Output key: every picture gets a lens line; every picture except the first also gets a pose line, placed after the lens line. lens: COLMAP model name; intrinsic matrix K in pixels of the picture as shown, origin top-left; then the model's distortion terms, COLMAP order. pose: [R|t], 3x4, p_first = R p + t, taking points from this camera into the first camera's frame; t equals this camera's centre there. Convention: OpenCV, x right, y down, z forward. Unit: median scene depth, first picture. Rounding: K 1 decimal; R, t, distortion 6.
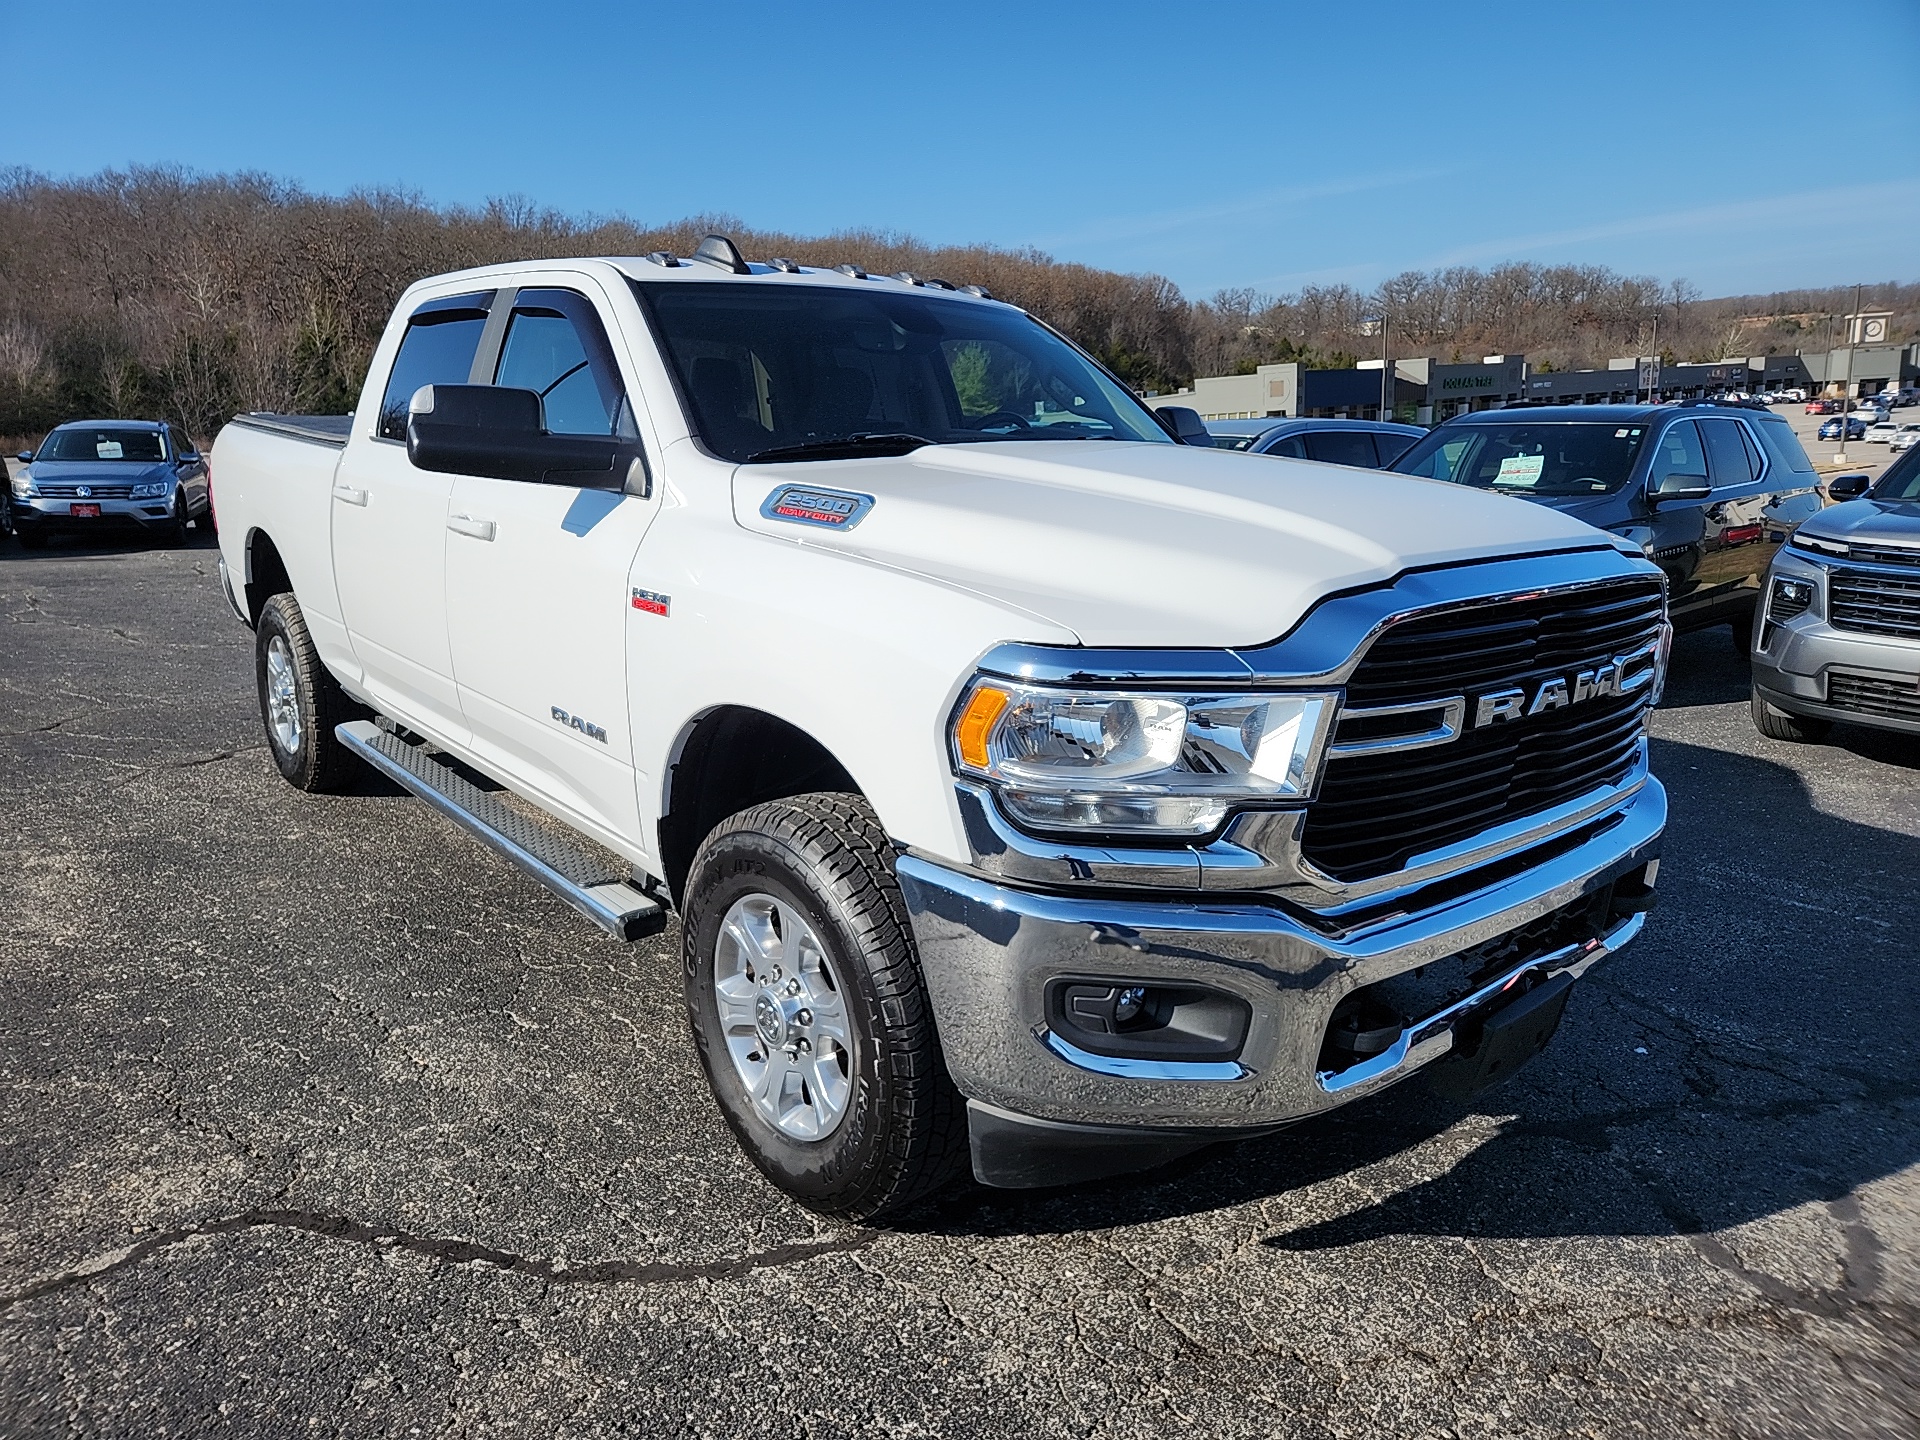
lens RADIAL K [[1268.0, 0, 936.0], [0, 1268.0, 720.7], [0, 0, 1]] dist [0.056625, -0.037347]
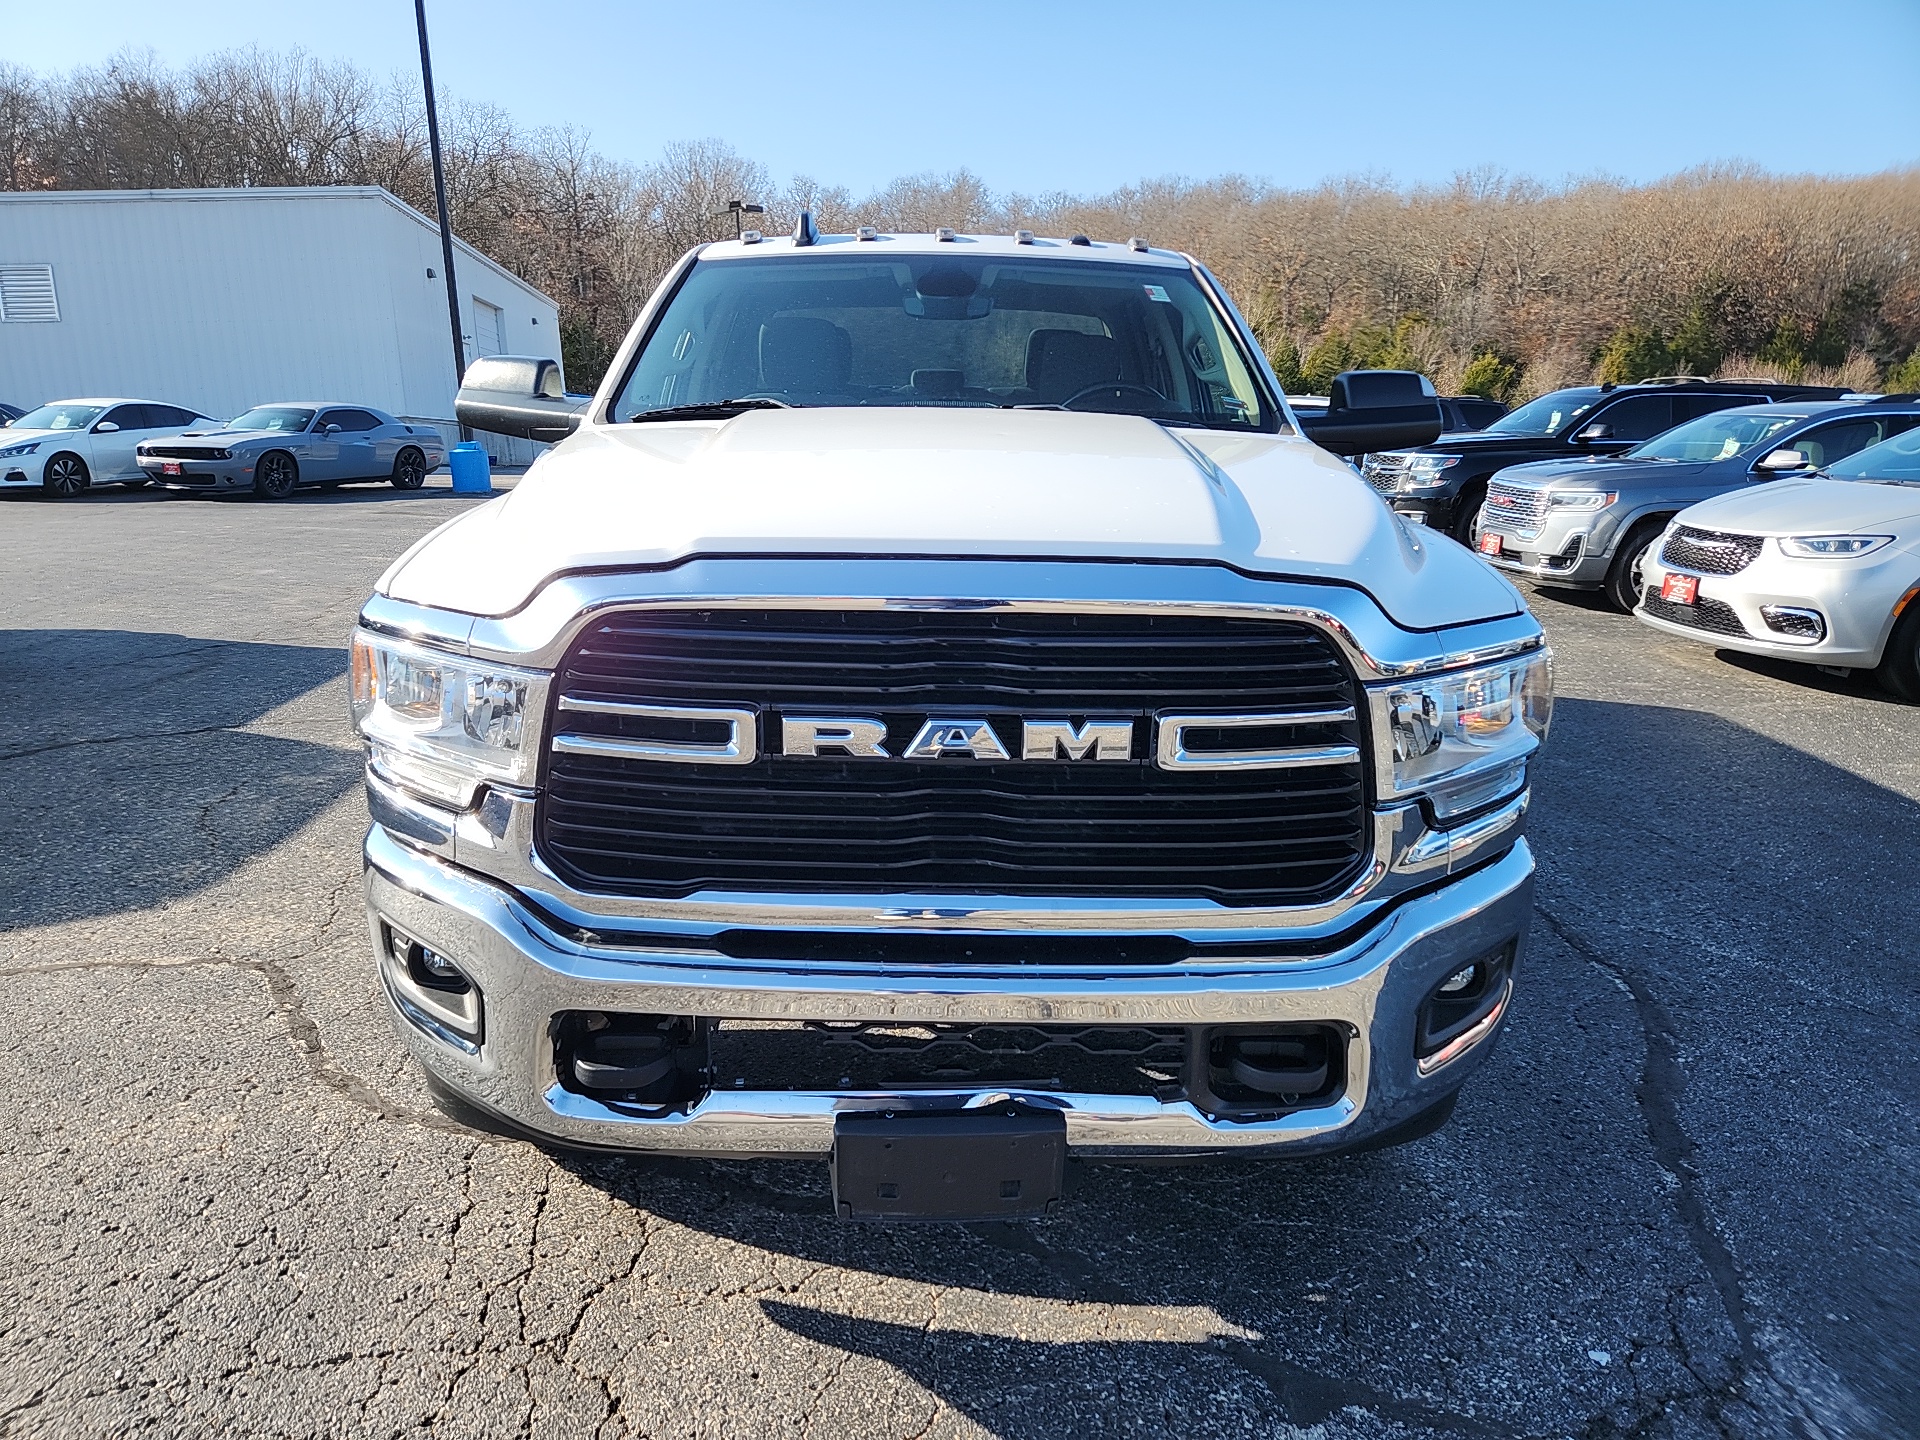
lens RADIAL K [[1268.0, 0, 936.0], [0, 1268.0, 720.7], [0, 0, 1]] dist [0.056625, -0.037347]
pose [[0.776847, 0.157274, -0.609733, 0.825502], [-0.148851, 0.986730, 0.064869, -0.069525], [0.611844, 0.040366, 0.789948, 0.346373]]
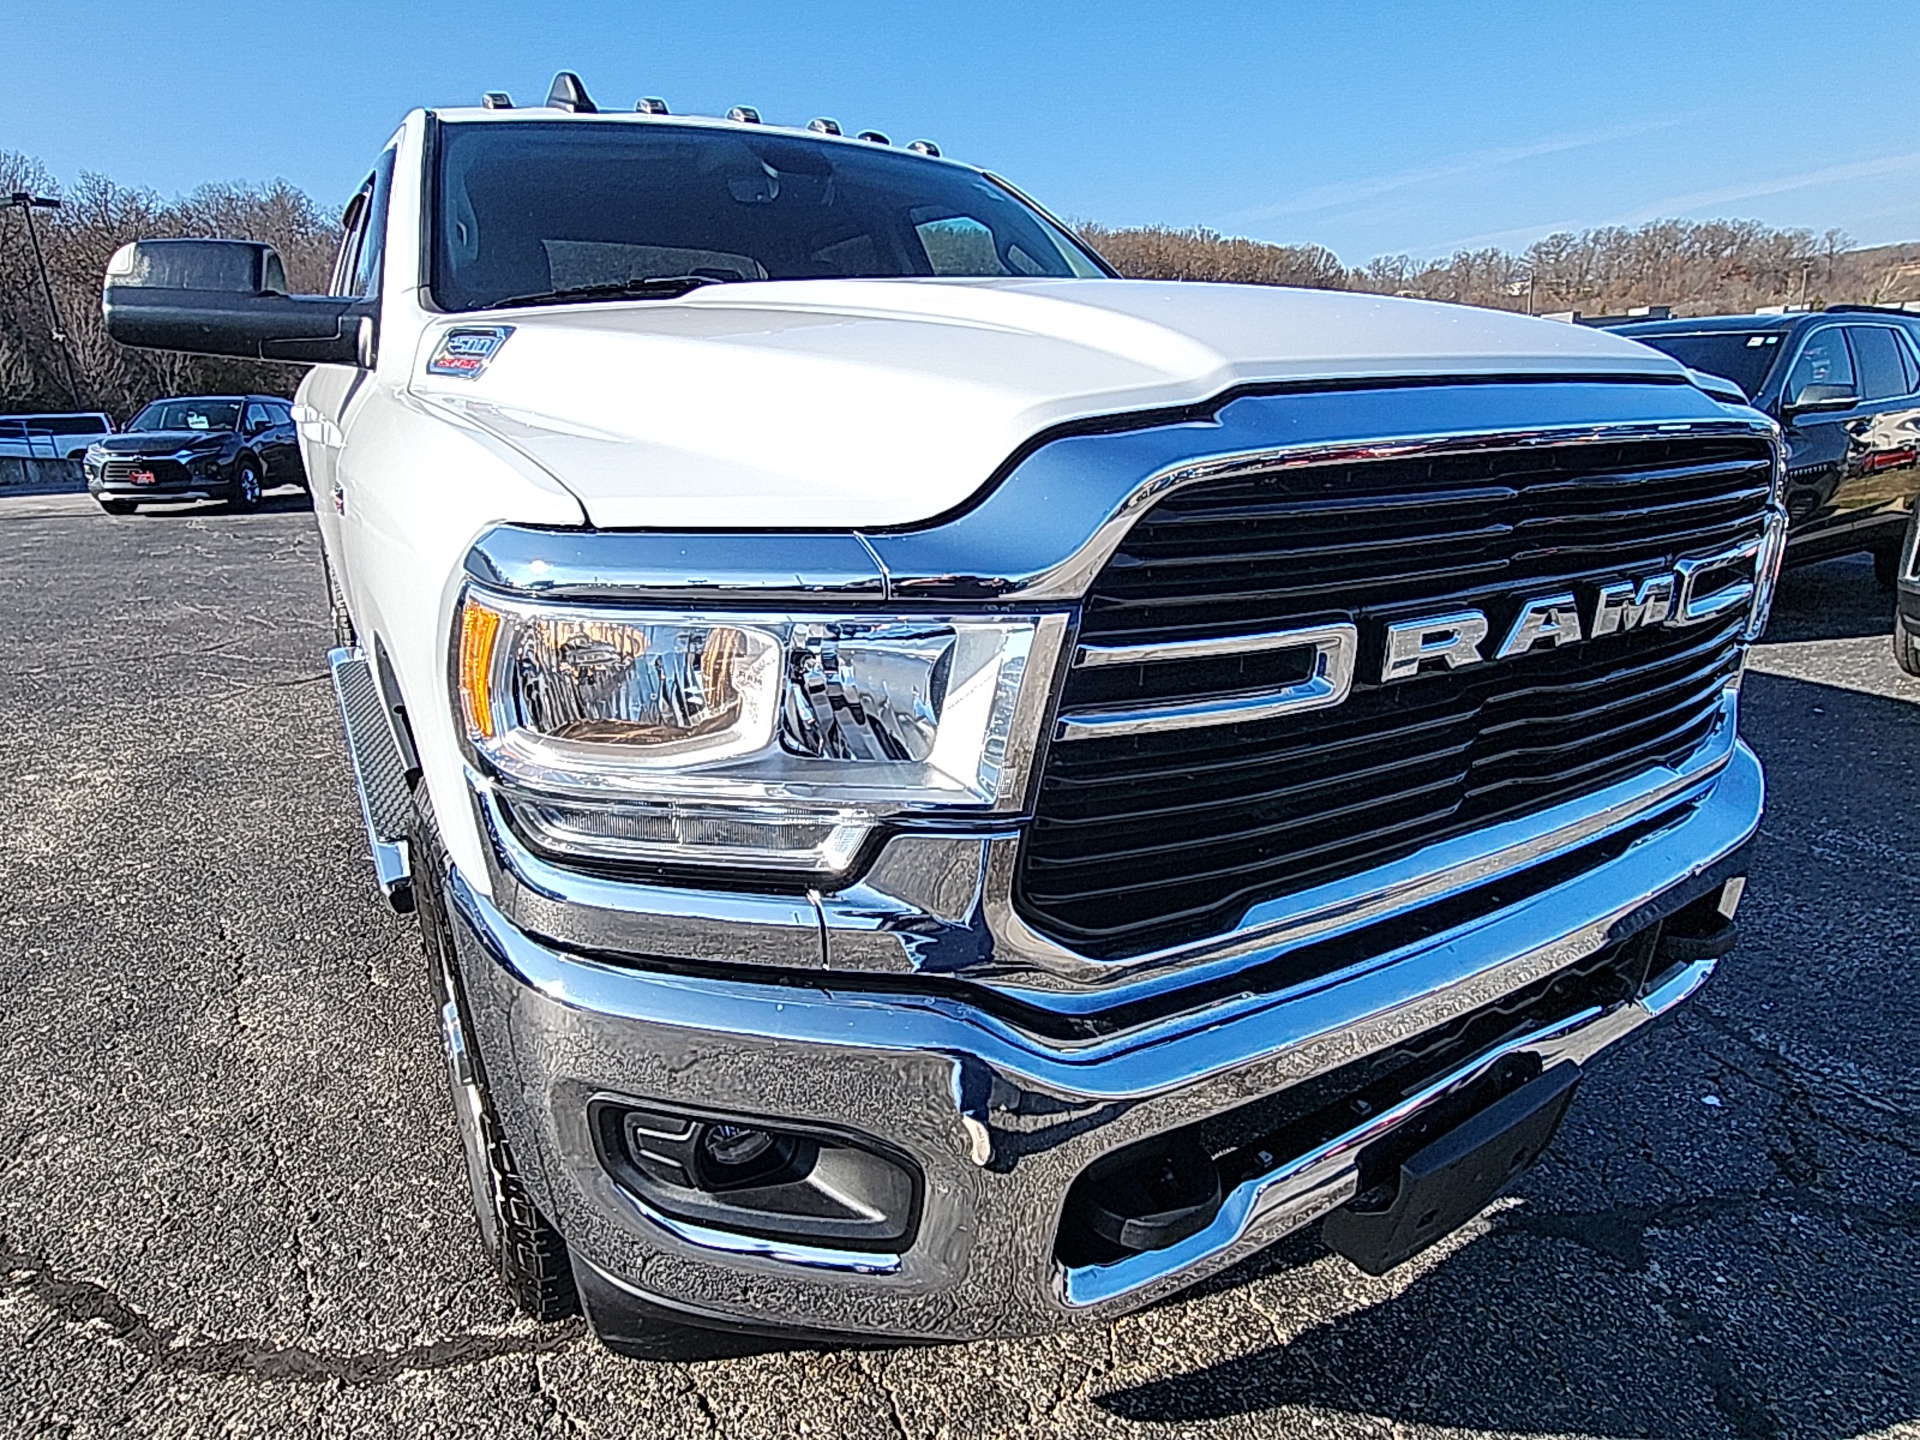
lens RADIAL K [[1071.8, 0, 936.6], [0, 1071.8, 719.1], [0, 0, 1]] dist [0.001152, 0.000522]
pose [[0.987536, 0.018420, -0.156312, 0.252981], [-0.007702, 0.997594, 0.068896, -0.007247], [0.157205, -0.066834, 0.985302, 0.424725]]
